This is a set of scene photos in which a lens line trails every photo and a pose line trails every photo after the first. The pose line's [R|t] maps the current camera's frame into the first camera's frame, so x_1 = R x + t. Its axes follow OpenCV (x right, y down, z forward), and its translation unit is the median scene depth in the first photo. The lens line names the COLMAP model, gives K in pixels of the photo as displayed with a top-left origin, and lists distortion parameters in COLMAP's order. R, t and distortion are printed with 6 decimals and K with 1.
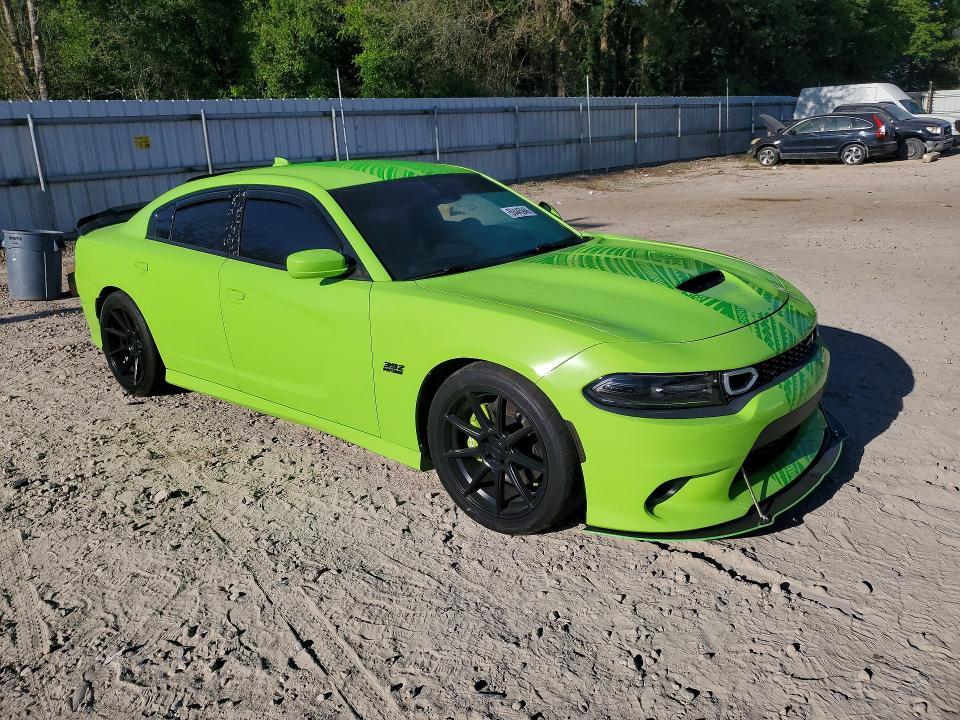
lens RADIAL K [[756.4, 0, 480.0], [0, 756.4, 360.0], [0, 0, 1]] dist [0.005319, -0.006298]
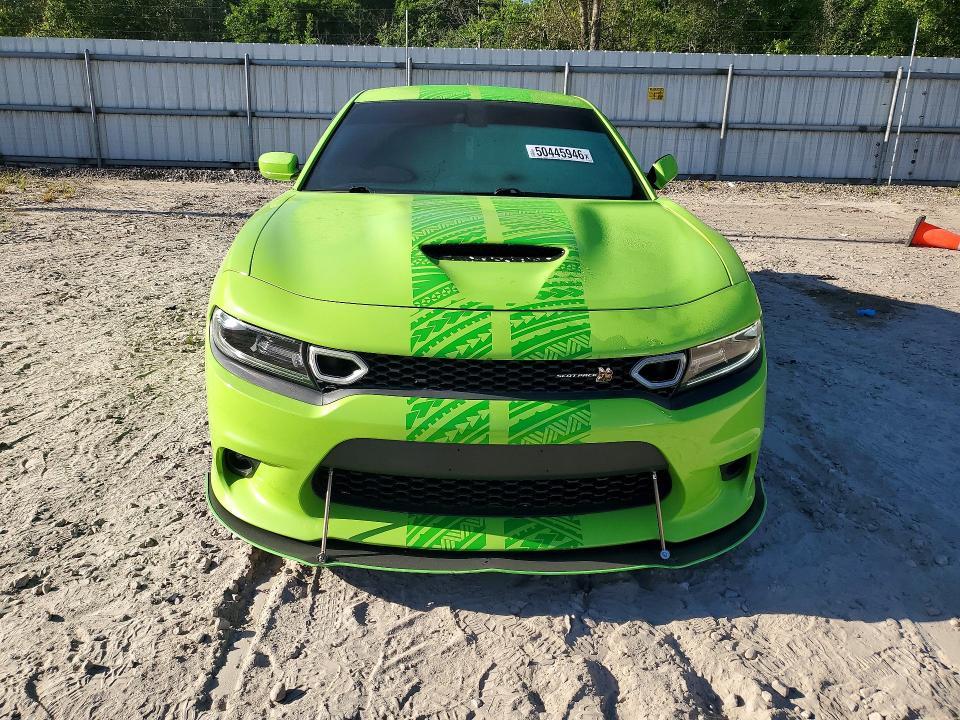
lens RADIAL K [[756.4, 0, 480.0], [0, 756.4, 360.0], [0, 0, 1]] dist [0.005319, -0.006298]
pose [[0.658710, 0.293736, -0.692690, 0.234886], [-0.269496, 0.951672, 0.147281, -0.031037], [0.702476, 0.089662, 0.706037, 0.144790]]
